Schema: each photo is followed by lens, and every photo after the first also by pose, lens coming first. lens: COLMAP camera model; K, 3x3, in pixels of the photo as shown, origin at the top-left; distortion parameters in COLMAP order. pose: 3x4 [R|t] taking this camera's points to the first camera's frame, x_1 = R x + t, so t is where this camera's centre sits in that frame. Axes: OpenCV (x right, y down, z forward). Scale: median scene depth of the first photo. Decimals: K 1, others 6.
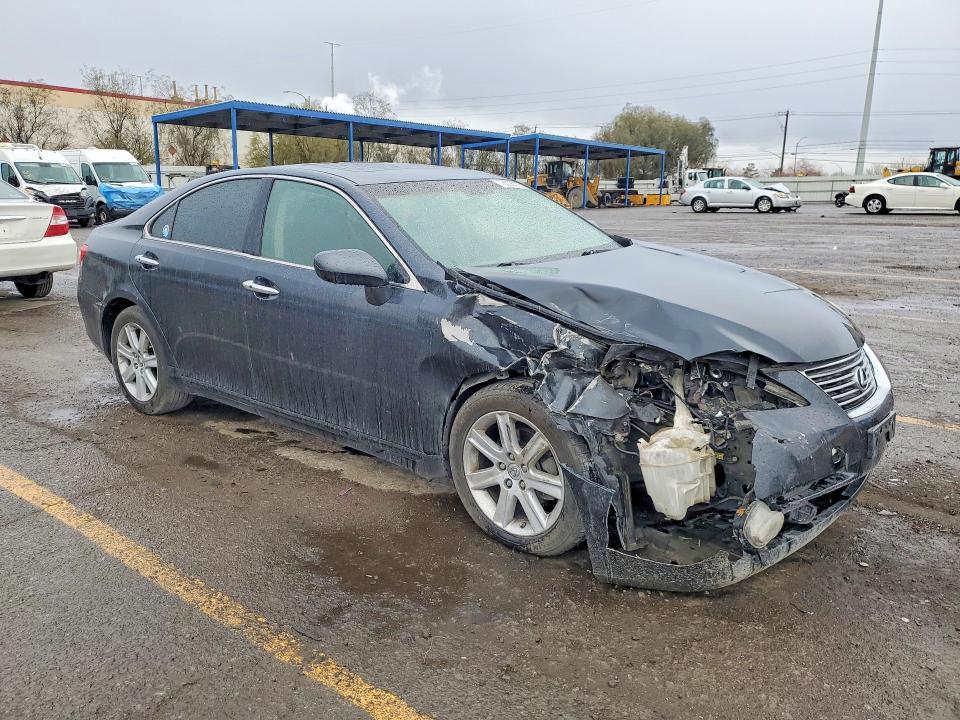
lens RADIAL K [[806.6, 0, 480.3], [0, 806.6, 363.2], [0, 0, 1]] dist [-0.001119, -0.001796]
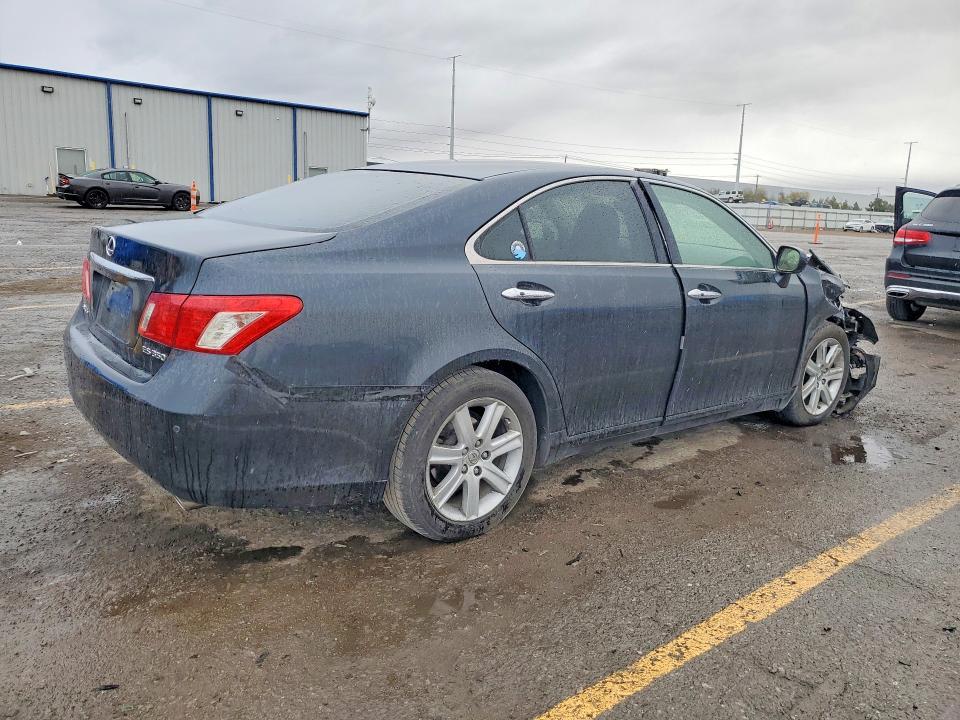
lens RADIAL K [[806.6, 0, 480.2], [0, 806.6, 358.1], [0, 0, 1]] dist [-0.001119, -0.001796]
pose [[0.149558, -0.196960, 0.968937, -1.168607], [0.170607, 0.970401, 0.170924, -0.212562], [-0.973923, 0.139744, 0.178734, 0.994201]]
